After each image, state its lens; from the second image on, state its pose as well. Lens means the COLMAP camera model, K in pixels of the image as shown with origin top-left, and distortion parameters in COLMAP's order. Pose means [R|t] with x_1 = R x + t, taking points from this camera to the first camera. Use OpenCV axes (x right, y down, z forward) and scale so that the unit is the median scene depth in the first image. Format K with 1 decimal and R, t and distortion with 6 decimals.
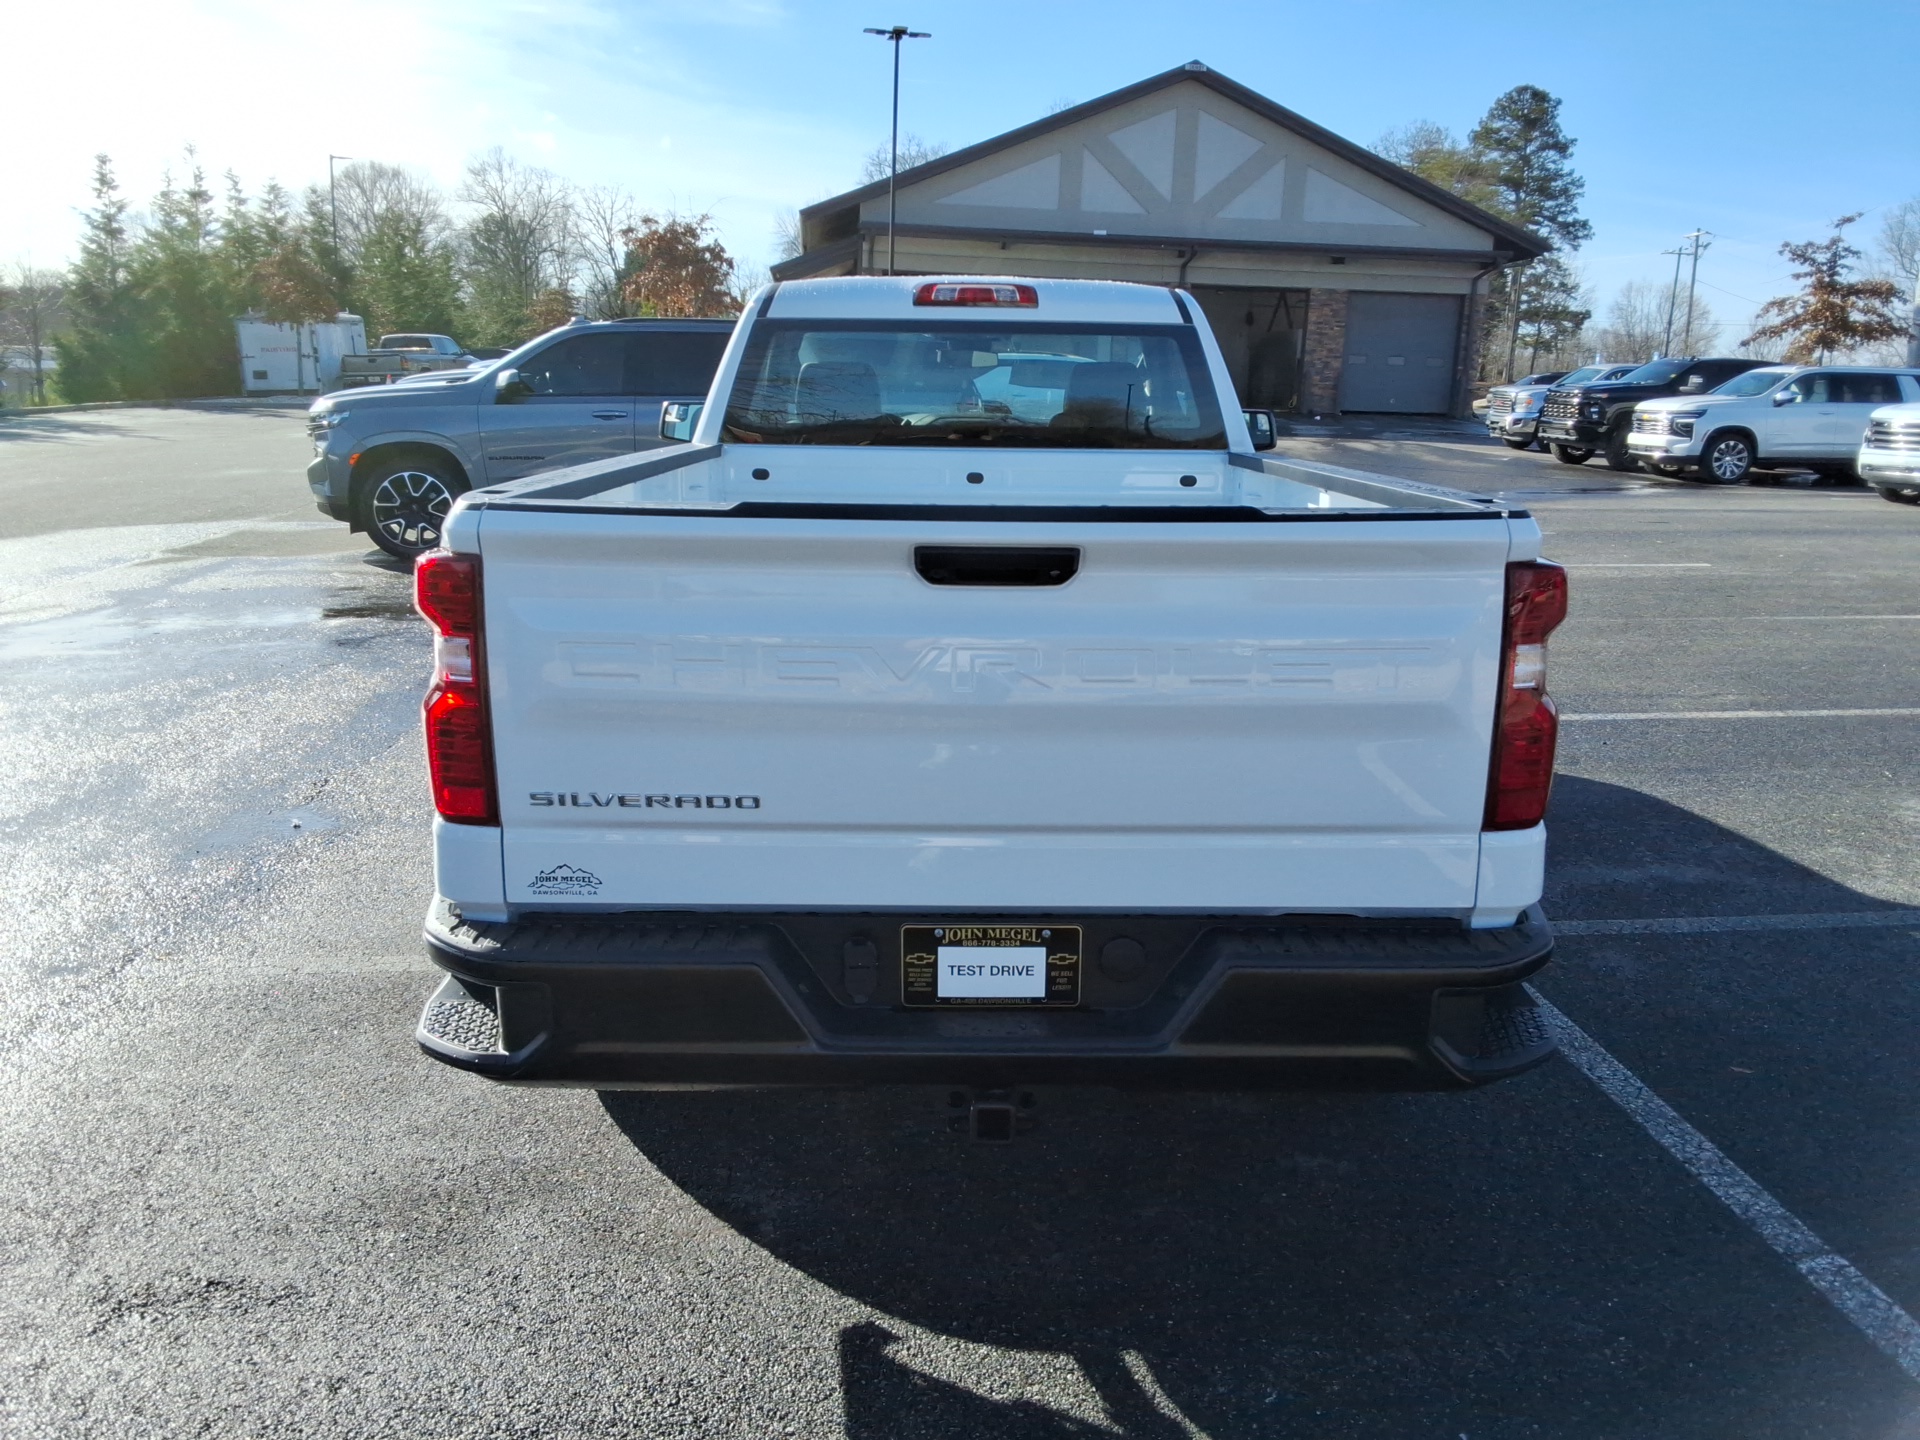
lens RADIAL K [[1540.6, 0, 977.3], [0, 1540.6, 704.9], [0, 0, 1]] dist [0.081319, -0.132120]
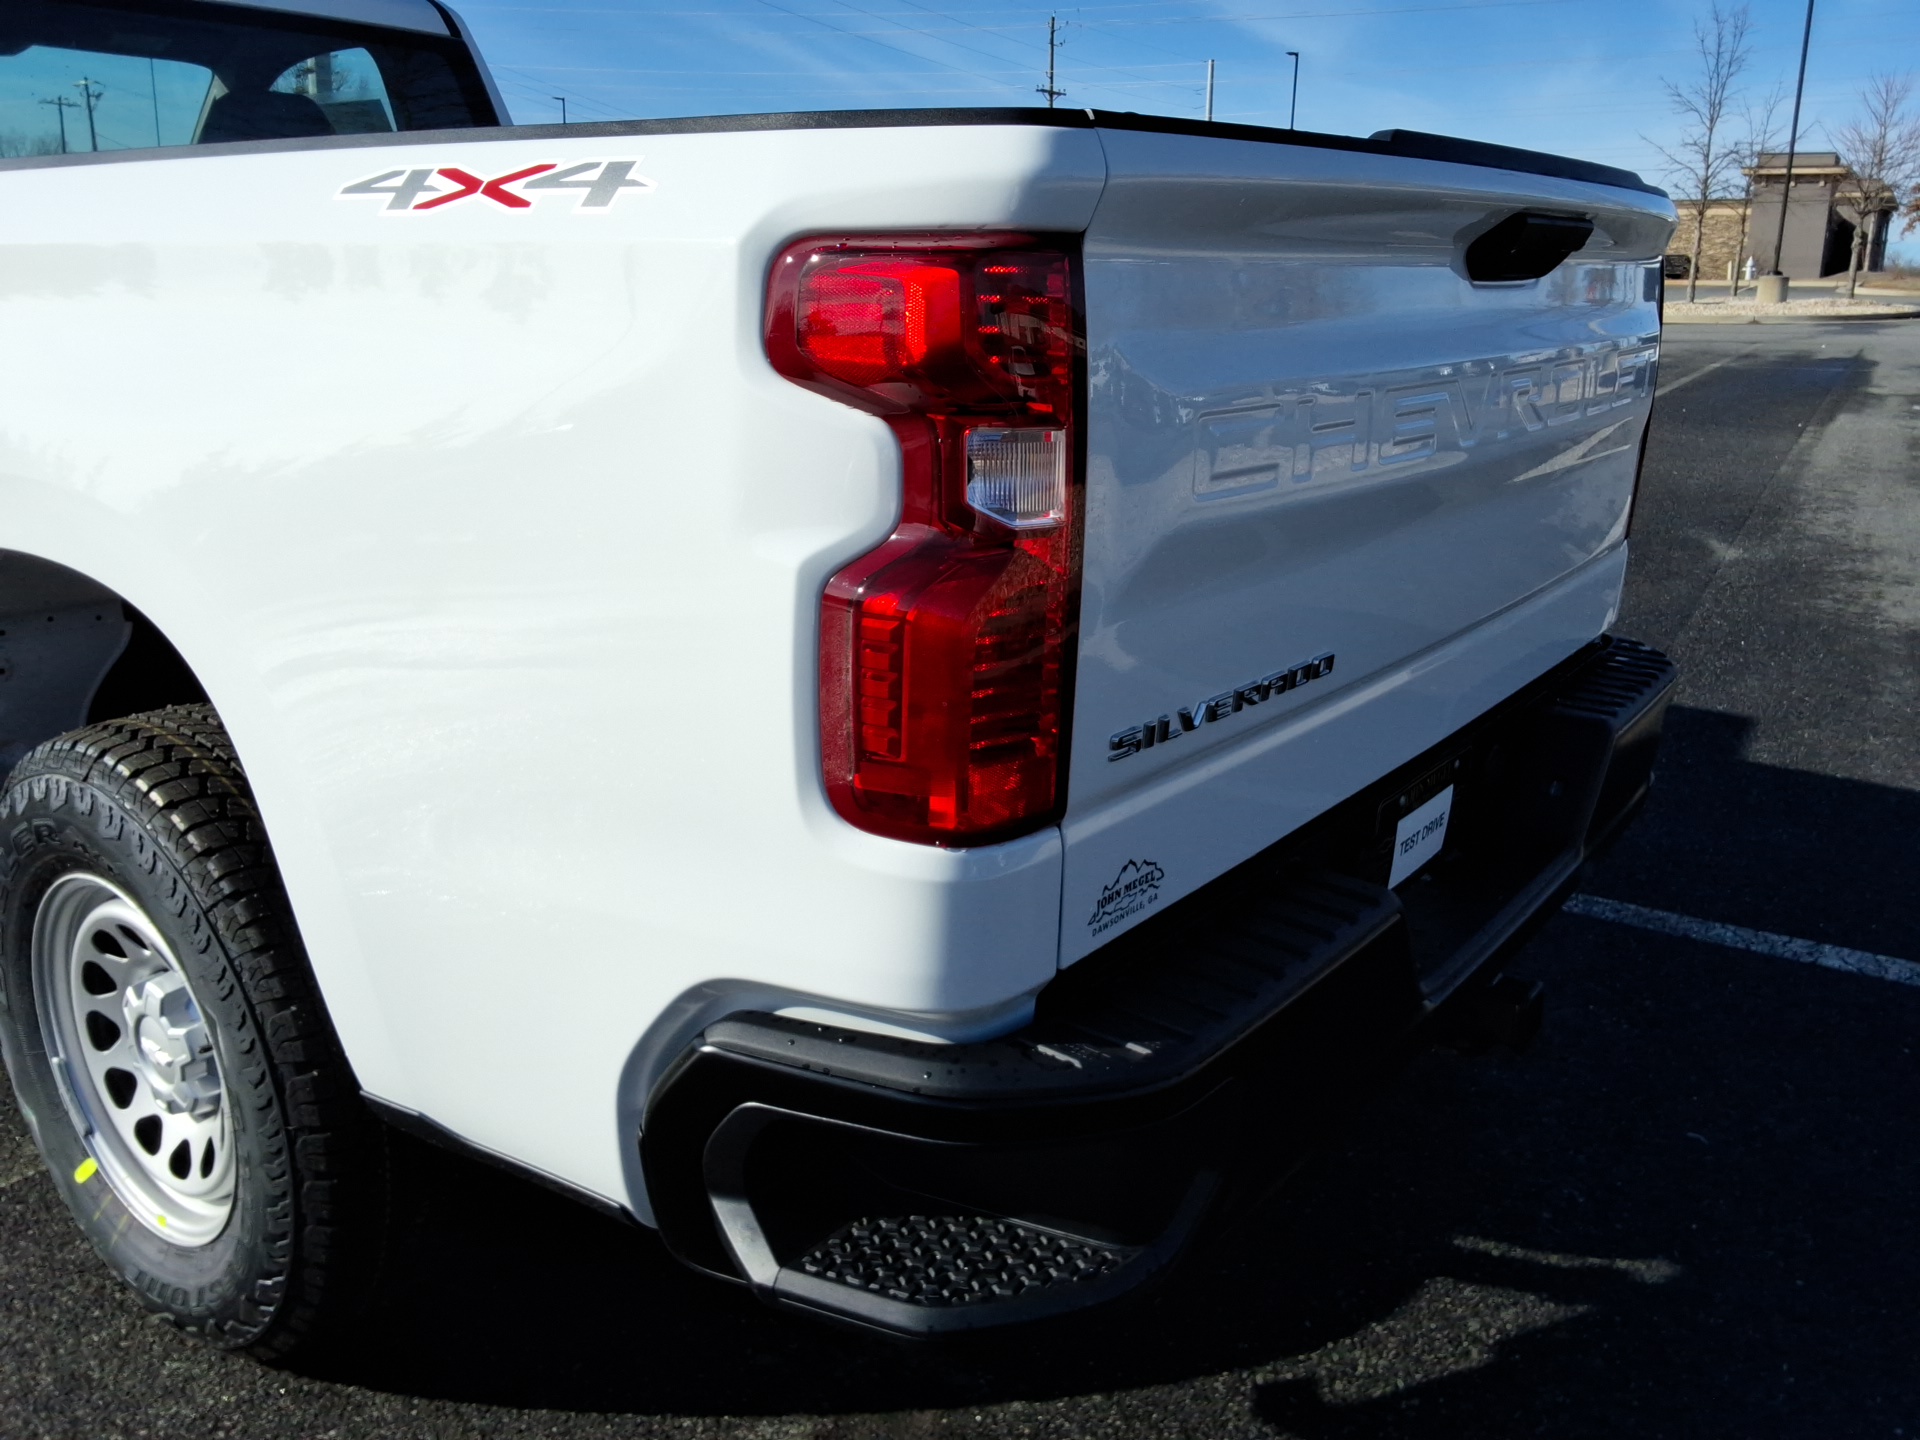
lens RADIAL K [[1540.6, 0, 984.4], [0, 1540.6, 692.0], [0, 0, 1]] dist [0.081319, -0.132120]
pose [[0.596158, -0.212988, 0.774101, -0.138938], [0.155362, 0.976550, 0.149041, -0.007339], [-0.787692, 0.031414, 0.615268, 0.146887]]
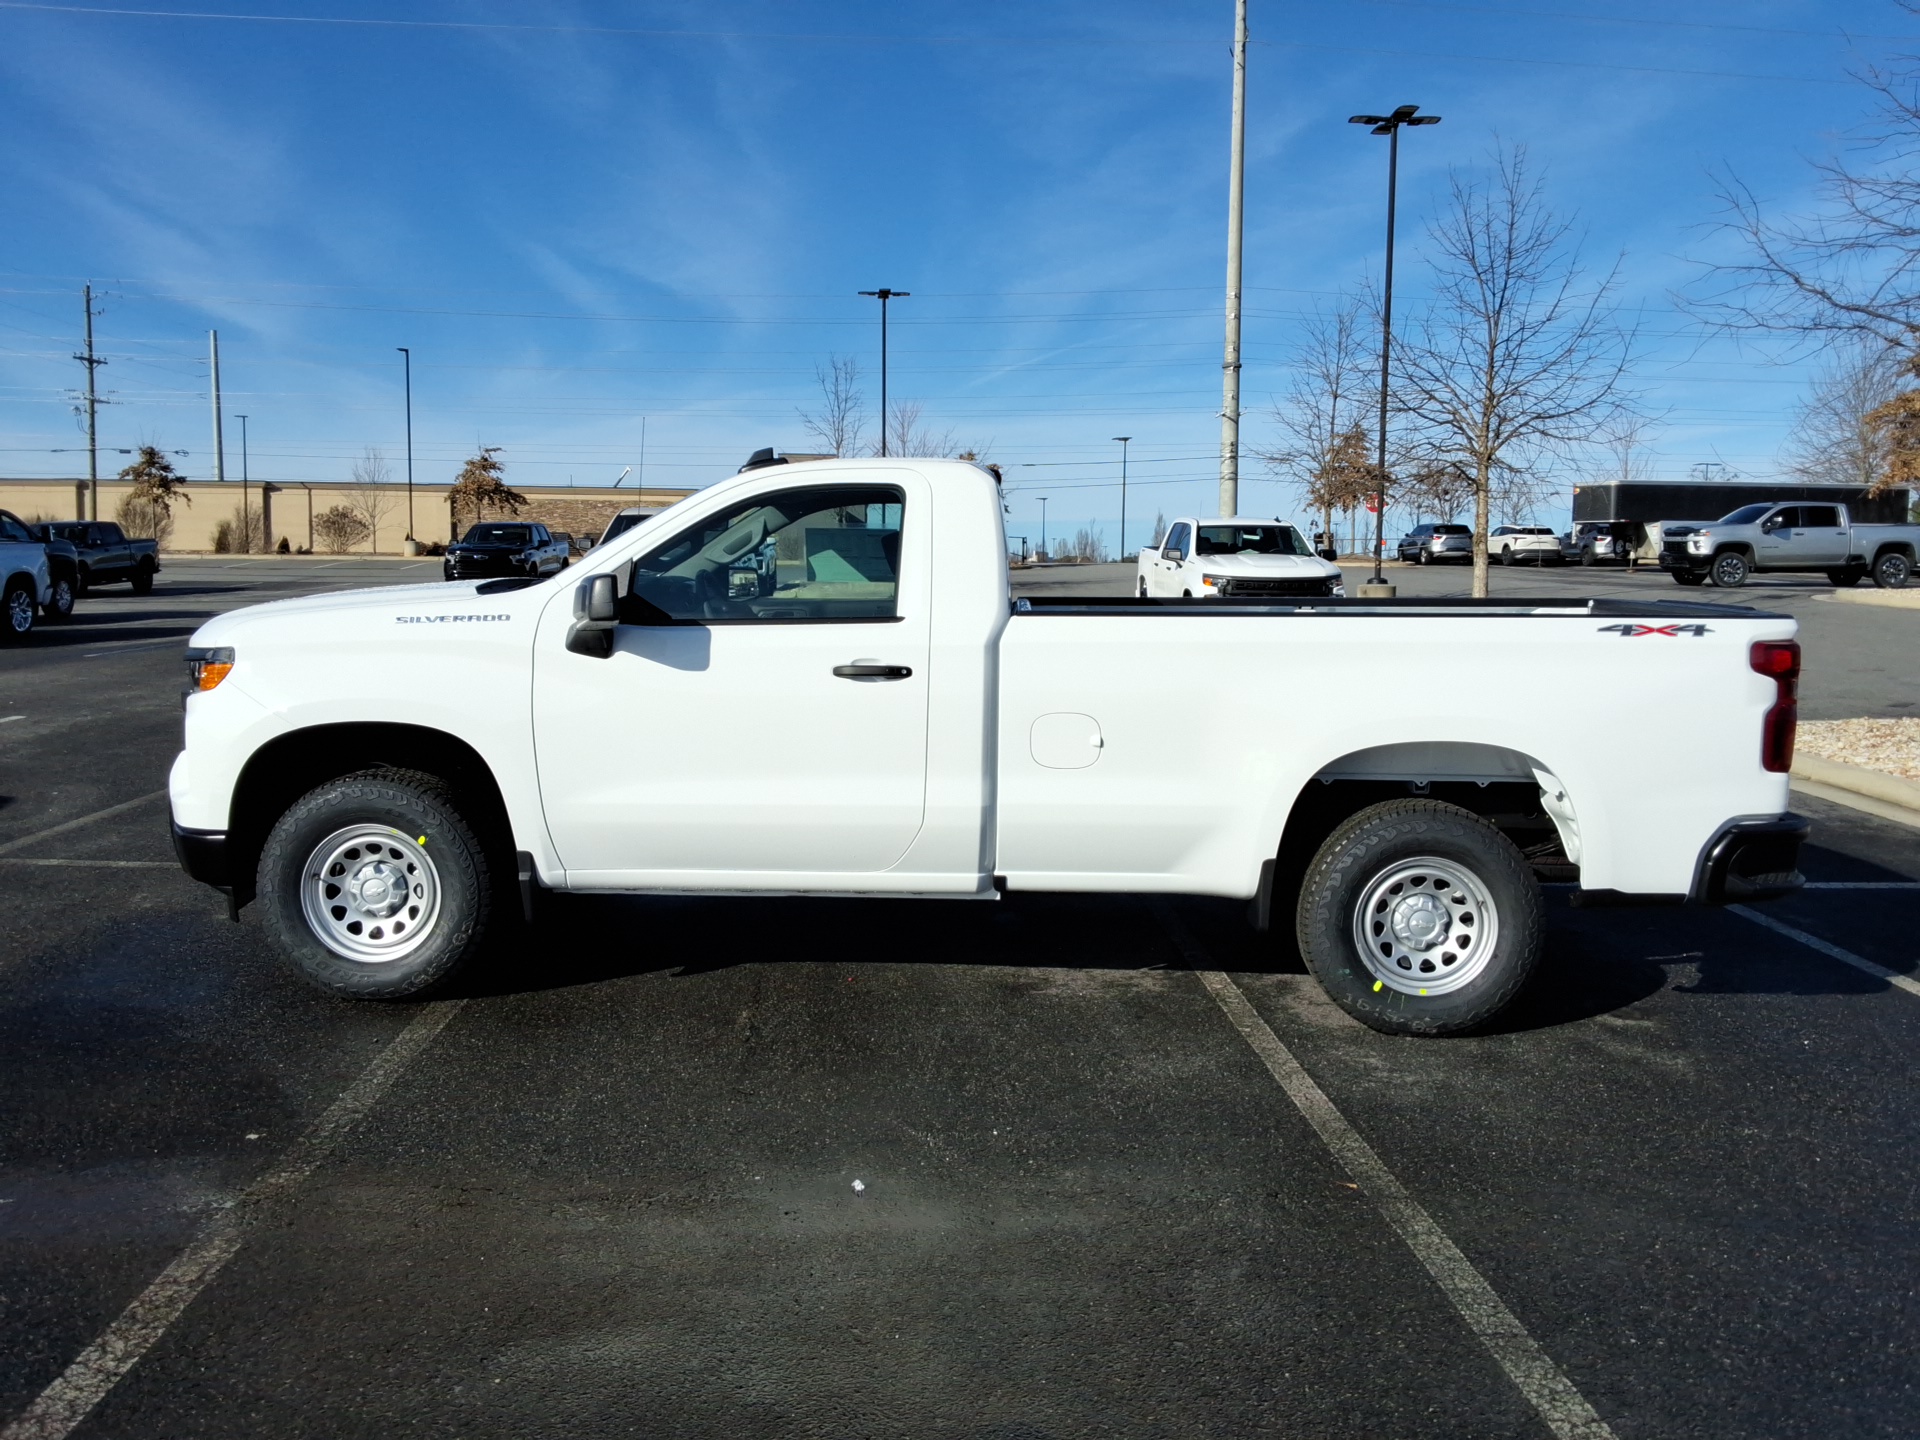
lens RADIAL K [[1540.6, 0, 980.2], [0, 1540.6, 703.7], [0, 0, 1]] dist [0.081319, -0.132120]
pose [[0.034410, -0.106094, 0.993761, -0.487671], [0.188408, 0.977209, 0.097803, -0.083794], [-0.981488, 0.183867, 0.053615, 0.384749]]
